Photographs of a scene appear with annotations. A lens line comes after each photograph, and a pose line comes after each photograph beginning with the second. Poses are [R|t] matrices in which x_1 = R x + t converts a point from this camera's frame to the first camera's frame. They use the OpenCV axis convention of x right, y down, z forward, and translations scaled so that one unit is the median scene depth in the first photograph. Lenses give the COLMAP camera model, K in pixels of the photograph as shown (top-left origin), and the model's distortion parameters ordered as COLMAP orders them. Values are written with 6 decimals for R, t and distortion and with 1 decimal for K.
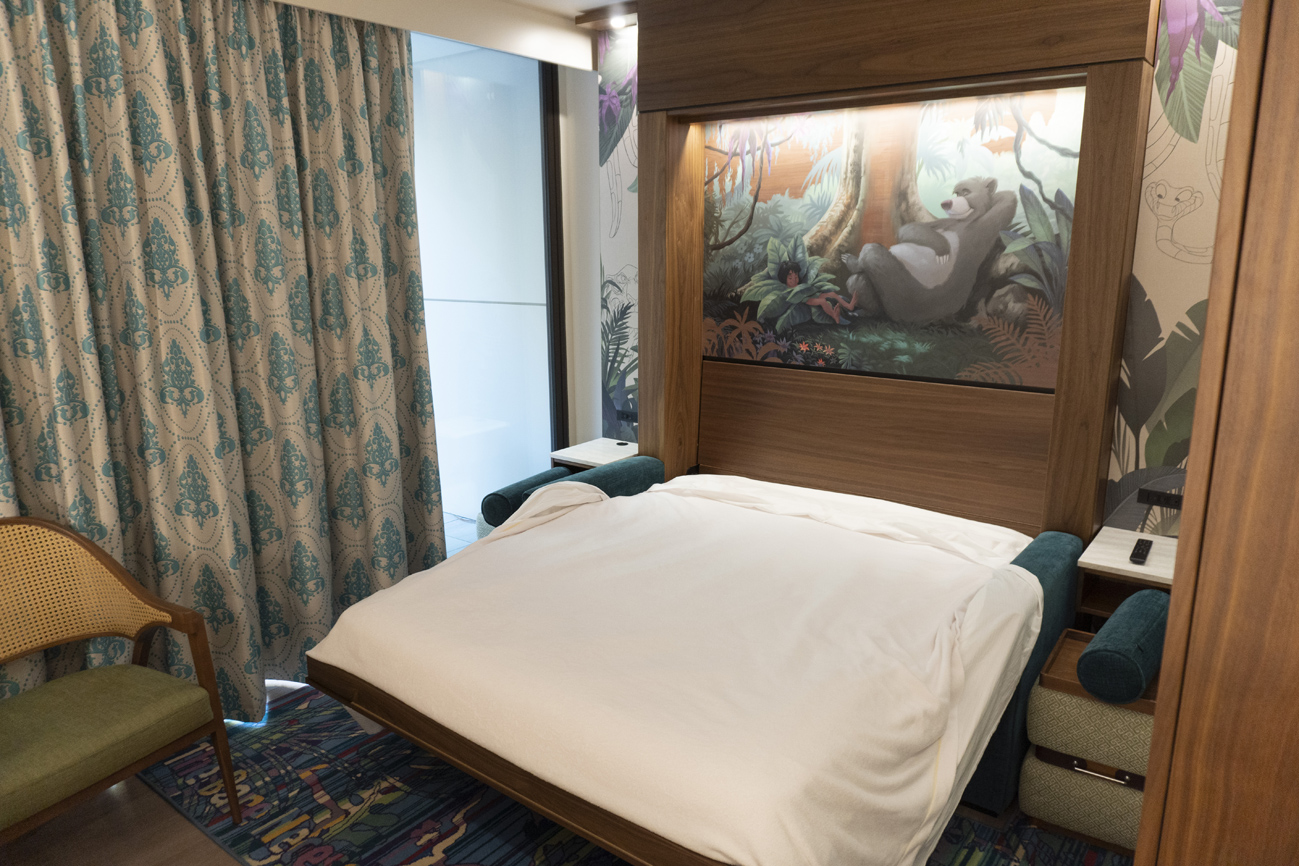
lens RADIAL K [[862.6, 0, 650.6], [0, 862.6, 436.6], [0, 0, 1]] dist [-0.005736, -0.001783]
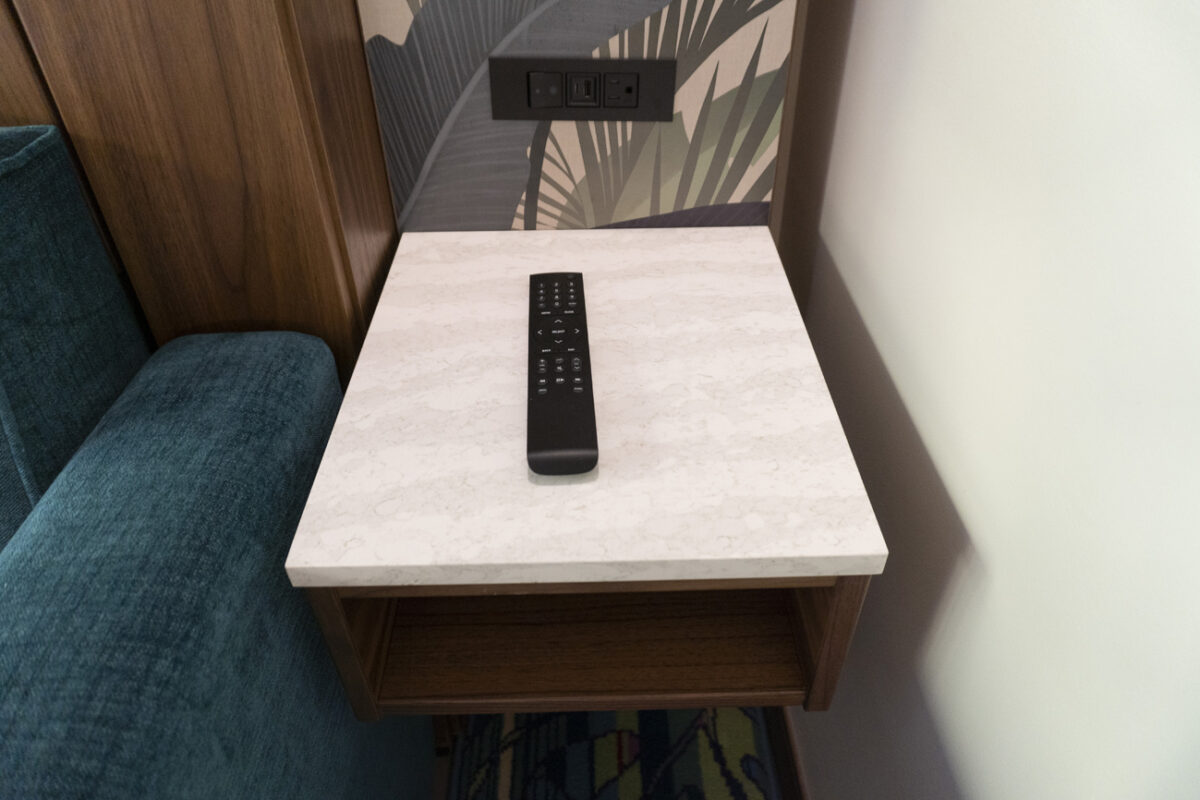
lens RADIAL K [[796.9, 0, 604.9], [0, 796.9, 400.9], [0, 0, 1]] dist [-0.005736, -0.001783]
pose [[0.783692, -0.379793, 0.491512, 0.447523], [0.145920, 0.881718, 0.448644, 0.049638], [-0.603766, -0.279877, 0.746415, 0.788356]]
